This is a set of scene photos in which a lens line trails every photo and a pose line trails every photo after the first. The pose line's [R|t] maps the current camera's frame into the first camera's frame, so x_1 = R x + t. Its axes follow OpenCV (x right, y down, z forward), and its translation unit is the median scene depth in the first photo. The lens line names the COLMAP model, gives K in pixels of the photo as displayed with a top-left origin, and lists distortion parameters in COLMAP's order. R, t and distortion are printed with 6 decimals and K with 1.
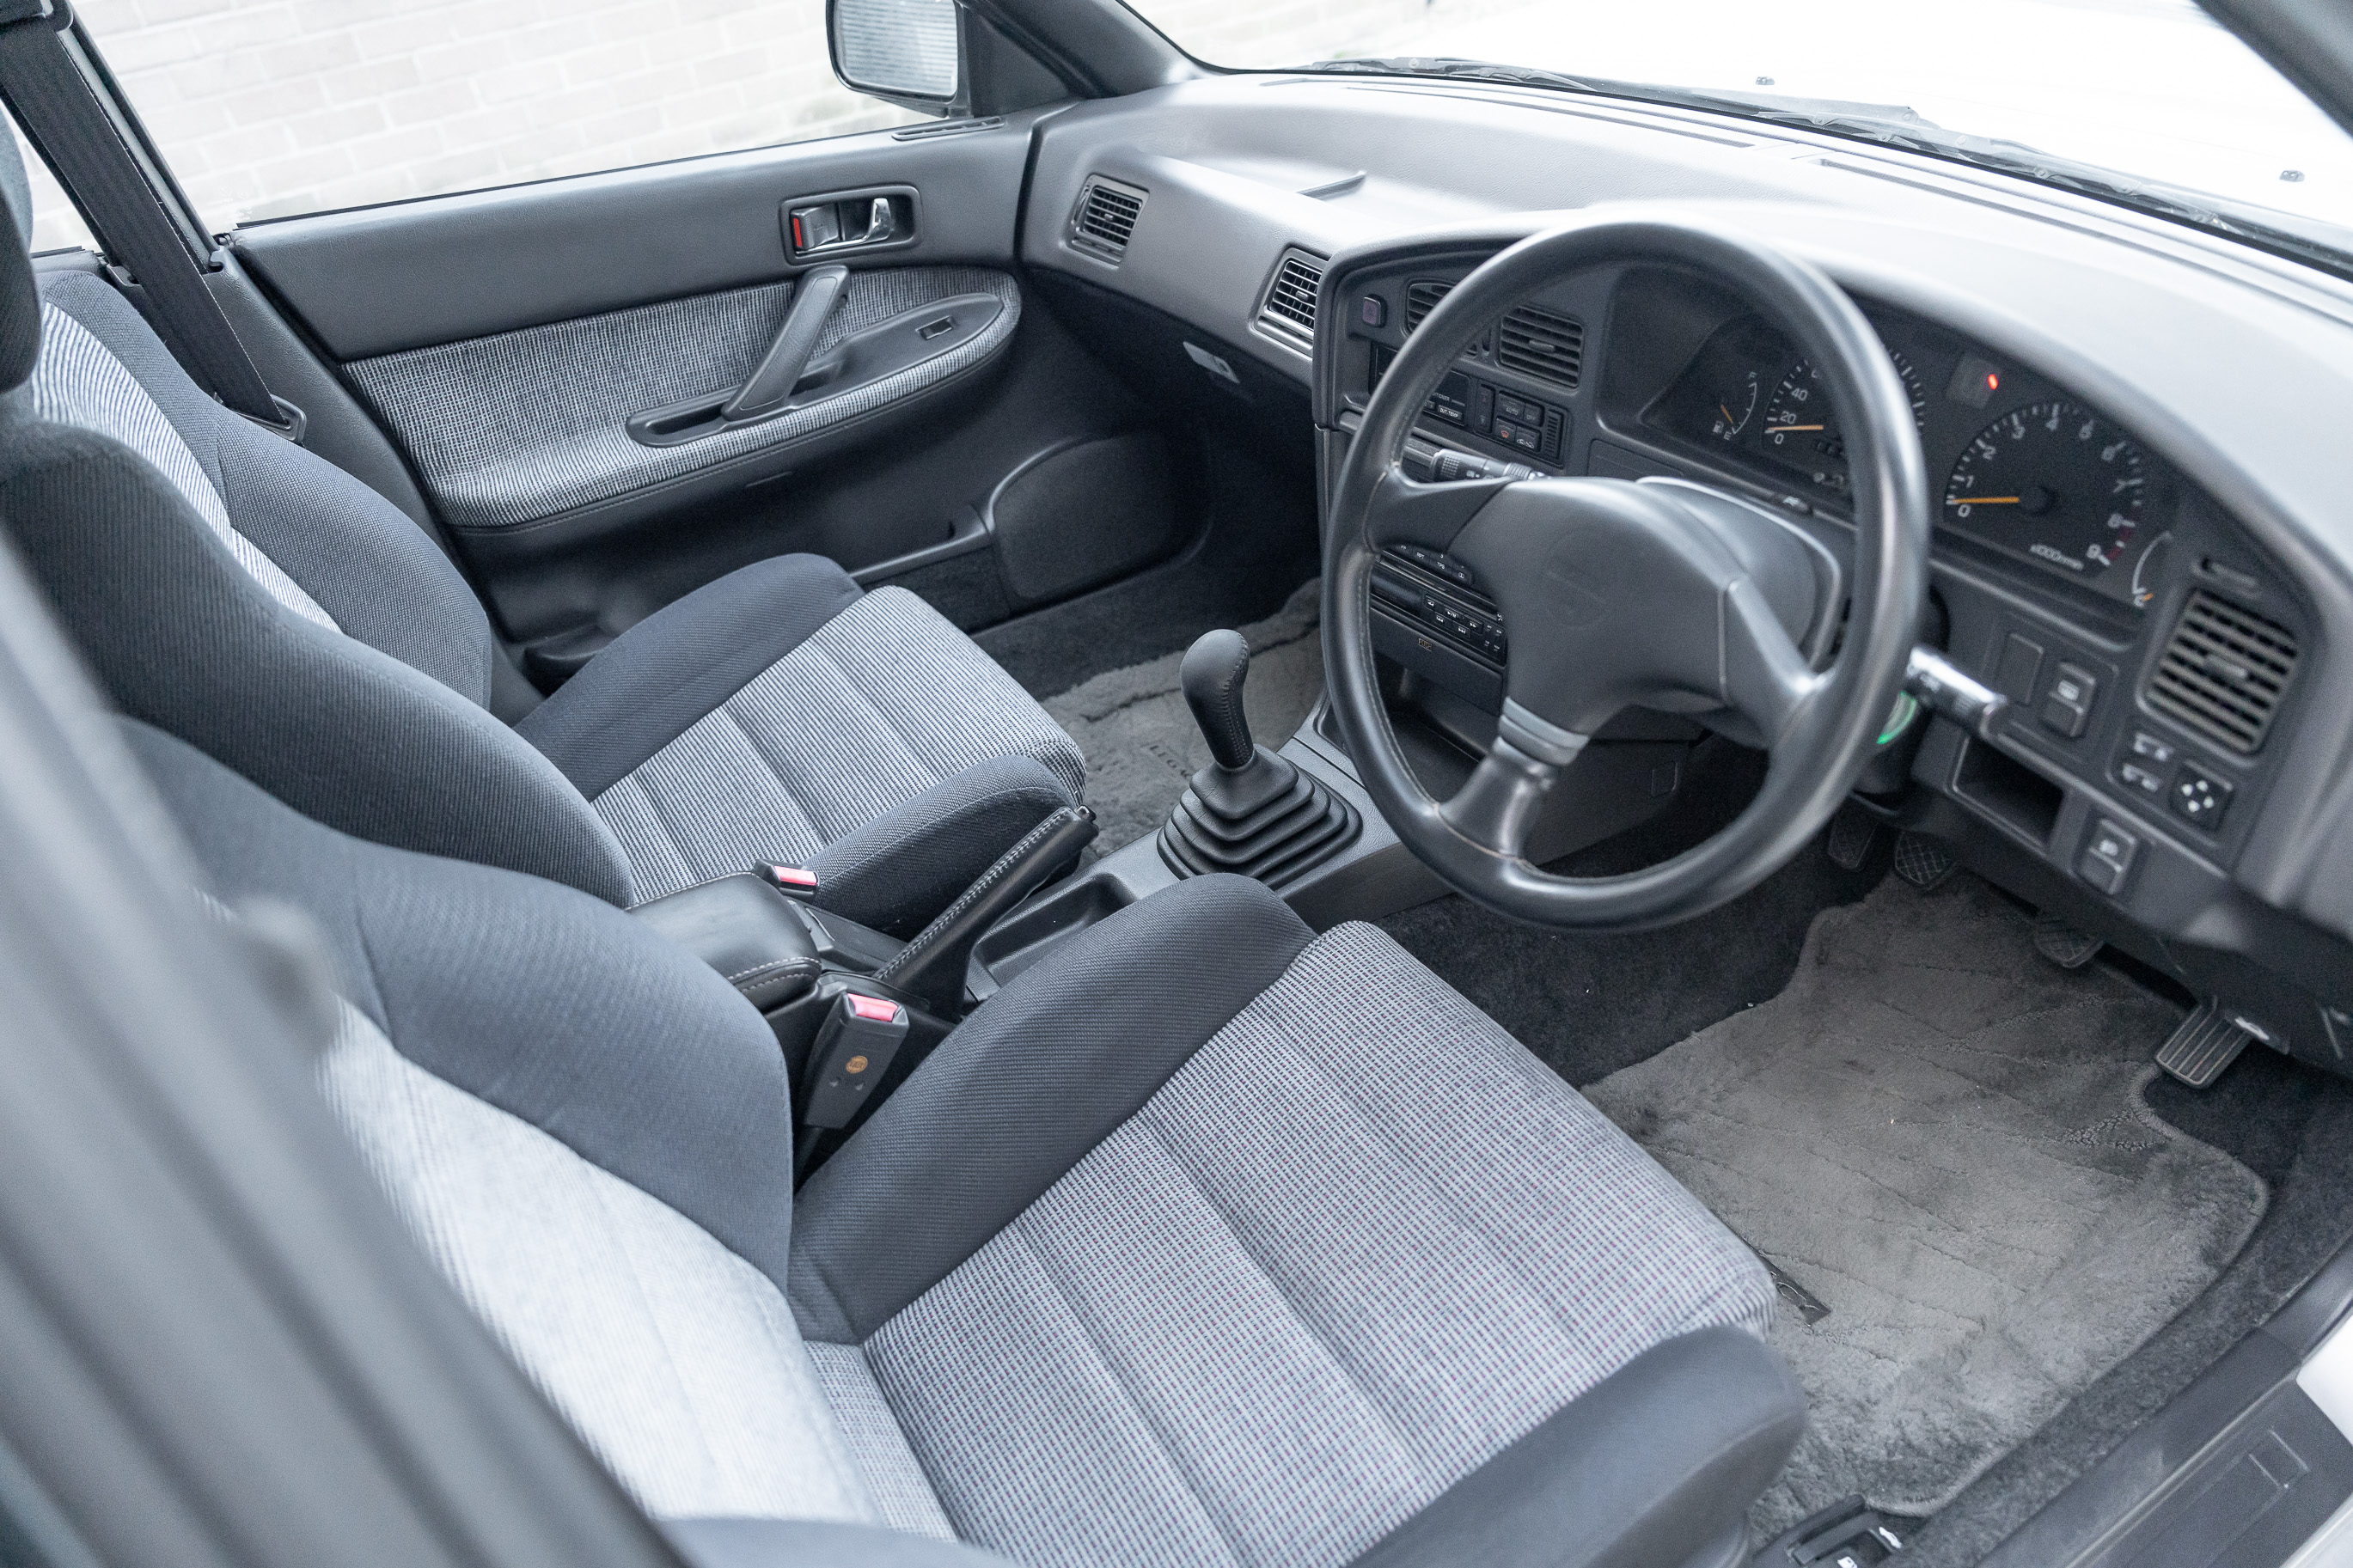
lens RADIAL K [[1599.8, 0, 1177.7], [0, 1599.8, 770.4], [0, 0, 1]] dist [-0.002901, 0.003643]
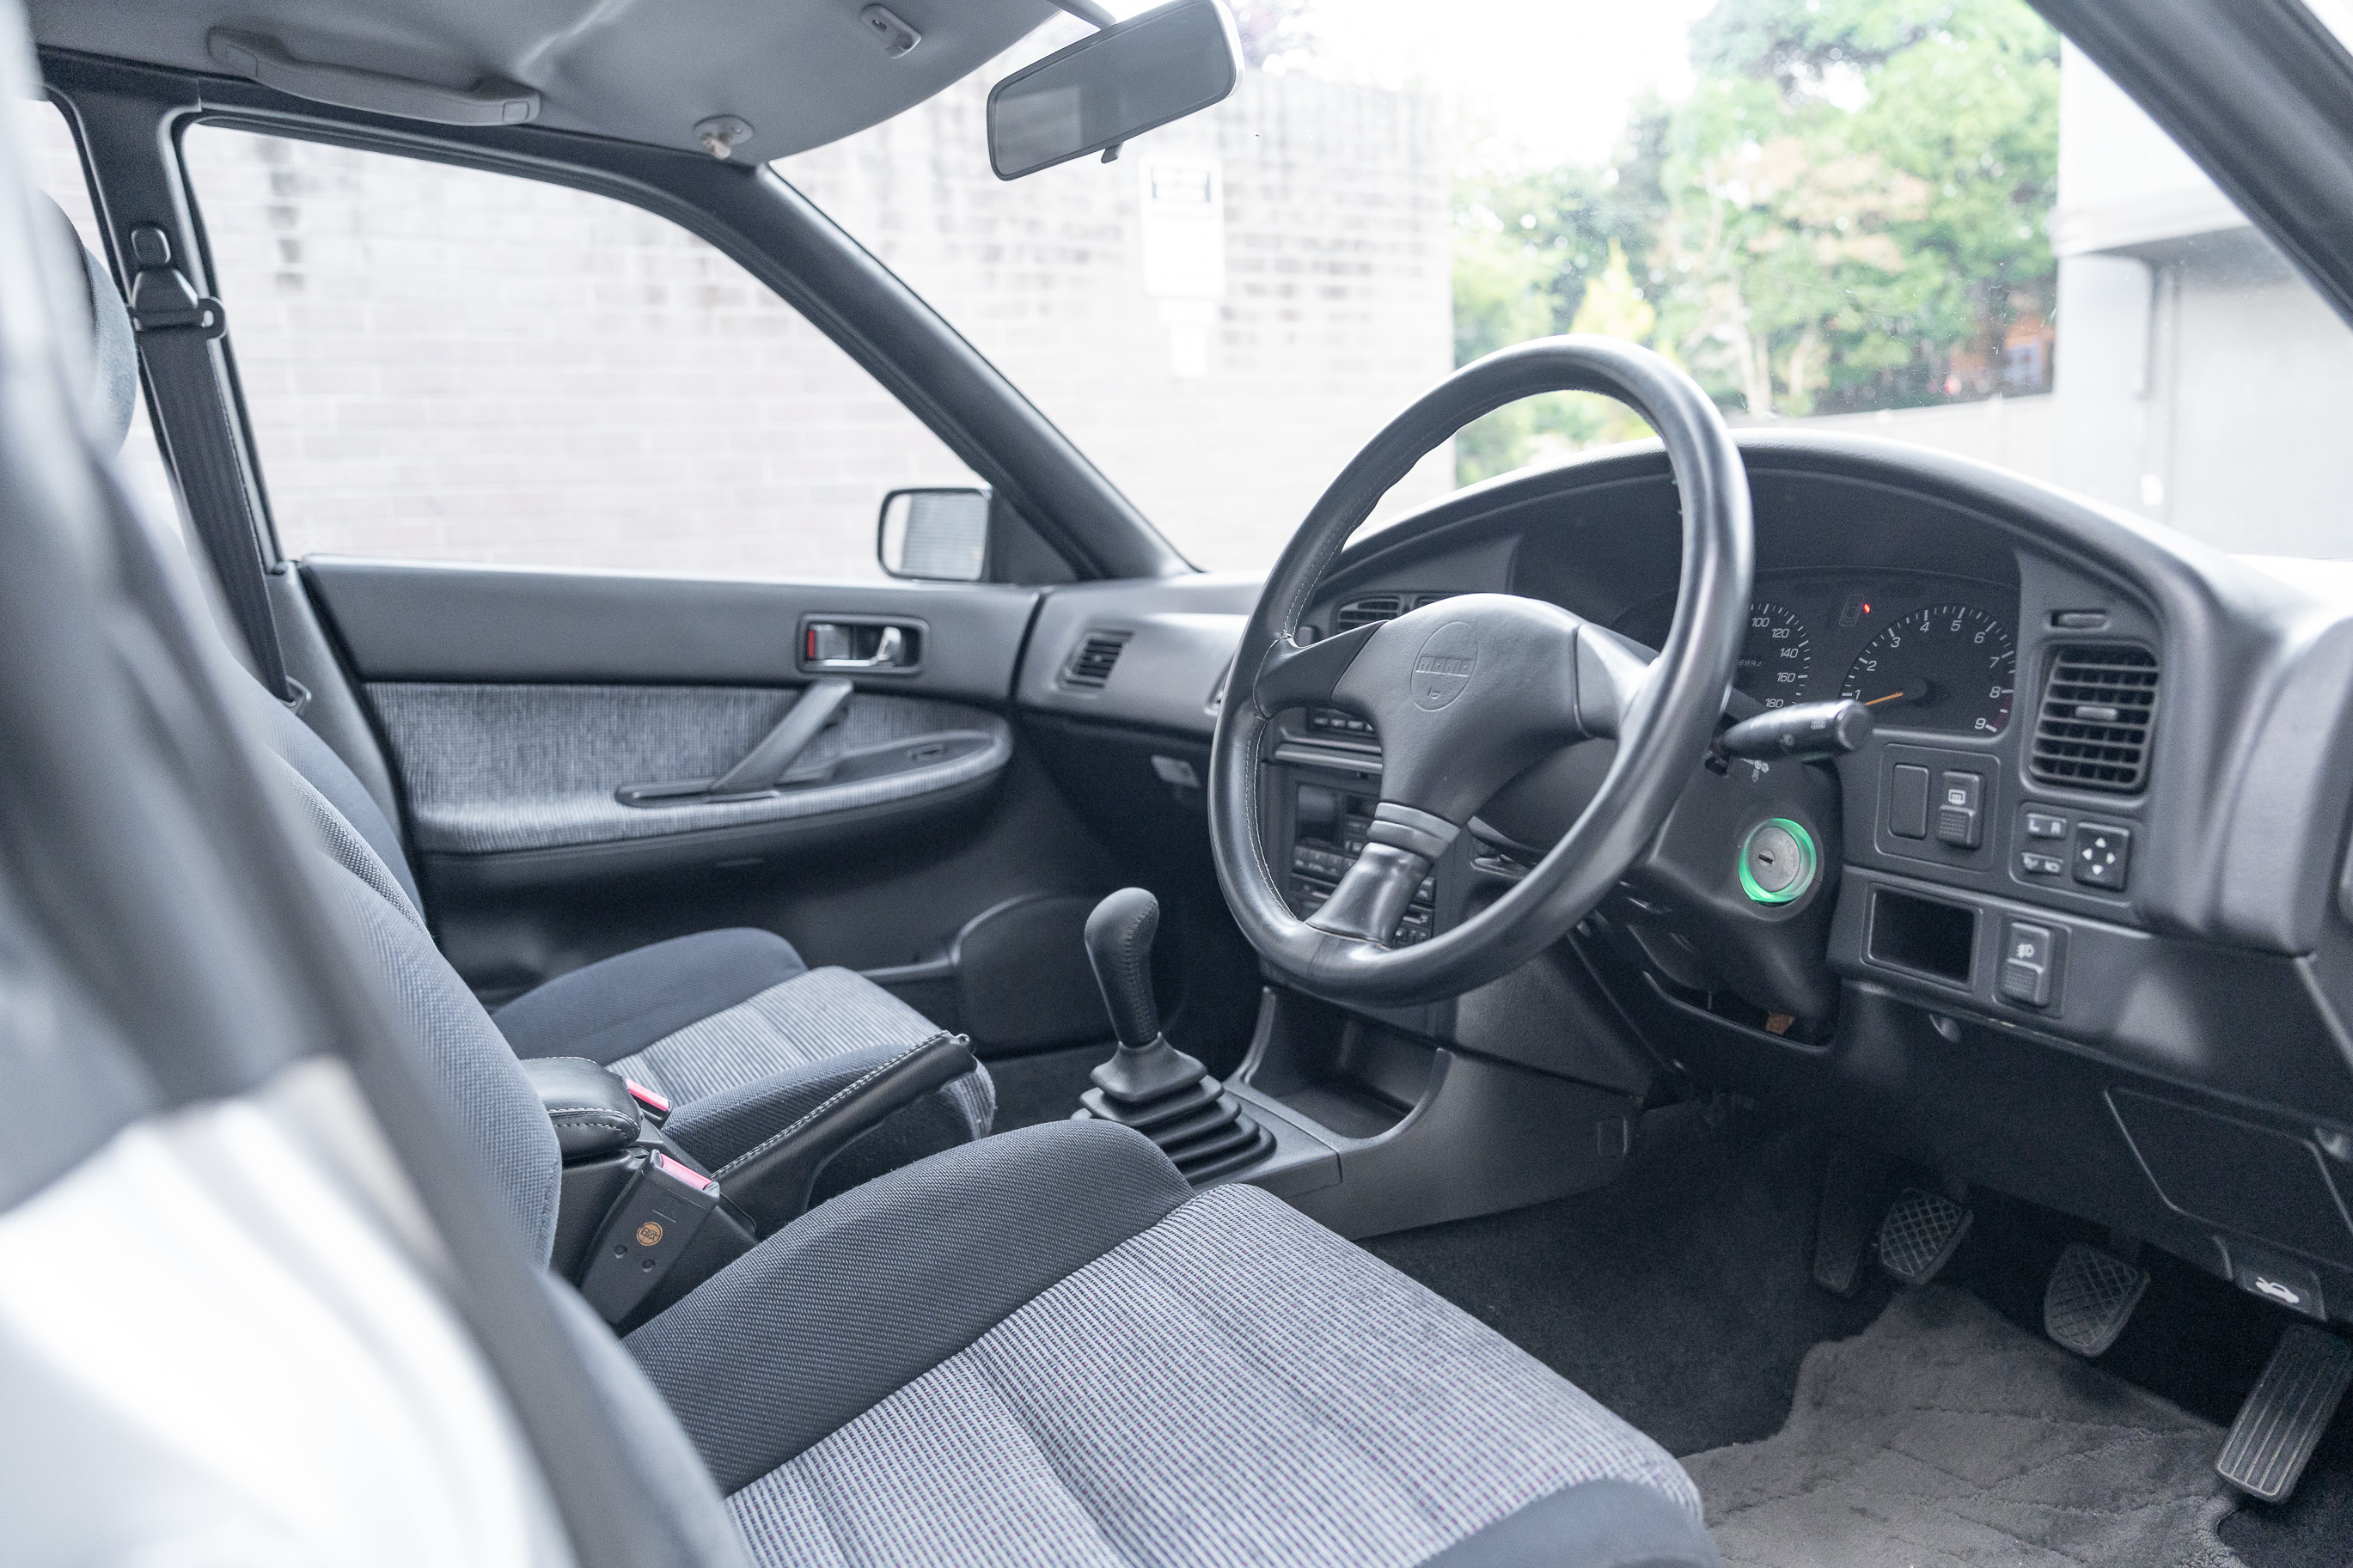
lens RADIAL K [[1599.8, 0, 1177.7], [0, 1599.8, 770.4], [0, 0, 1]] dist [-0.002901, 0.003643]
pose [[0.996125, 0.069455, -0.053960, 0.084872], [-0.086629, 0.880835, -0.465430, 0.249361], [0.015203, 0.468301, 0.883438, 0.083417]]
